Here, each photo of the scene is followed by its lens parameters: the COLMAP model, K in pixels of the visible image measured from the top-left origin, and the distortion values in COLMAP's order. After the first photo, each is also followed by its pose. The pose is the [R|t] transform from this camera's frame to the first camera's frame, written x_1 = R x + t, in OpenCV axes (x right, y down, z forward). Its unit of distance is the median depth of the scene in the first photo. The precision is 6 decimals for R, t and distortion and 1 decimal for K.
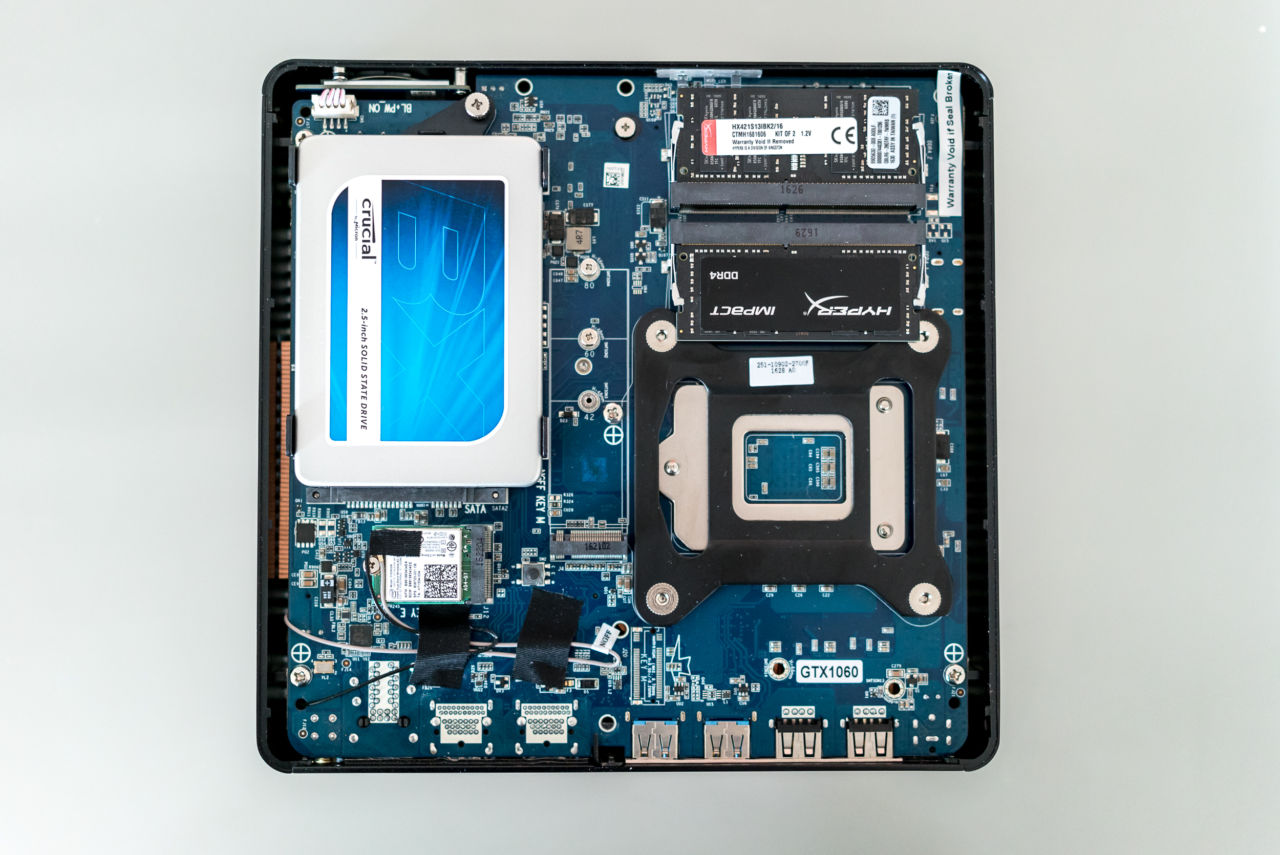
lens RADIAL K [[2054.9, 0, 634.9], [0, 2054.9, 426.9], [0, 0, 1]] dist [0.048166, 0.000000]
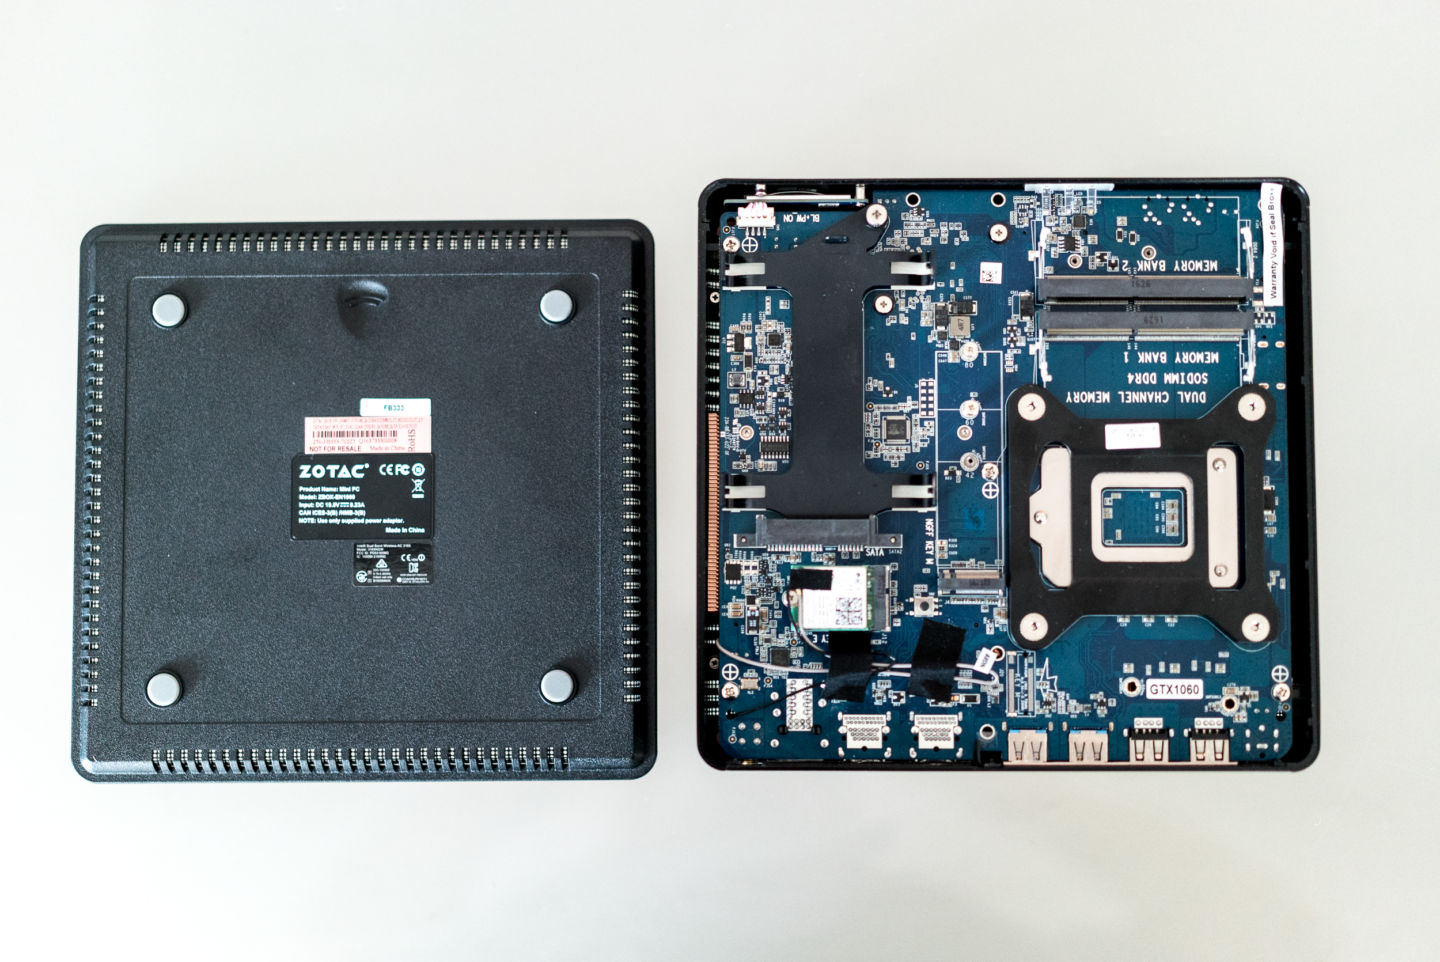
lens RADIAL K [[2311.7, 0, 725.5], [0, 2311.7, 480.8], [0, 0, 1]] dist [0.048166, 0.000000]
pose [[0.999479, -0.001212, -0.032242, -0.120904], [0.000301, 0.999601, -0.028236, 0.036413], [0.032264, 0.028212, 0.999081, -0.346258]]
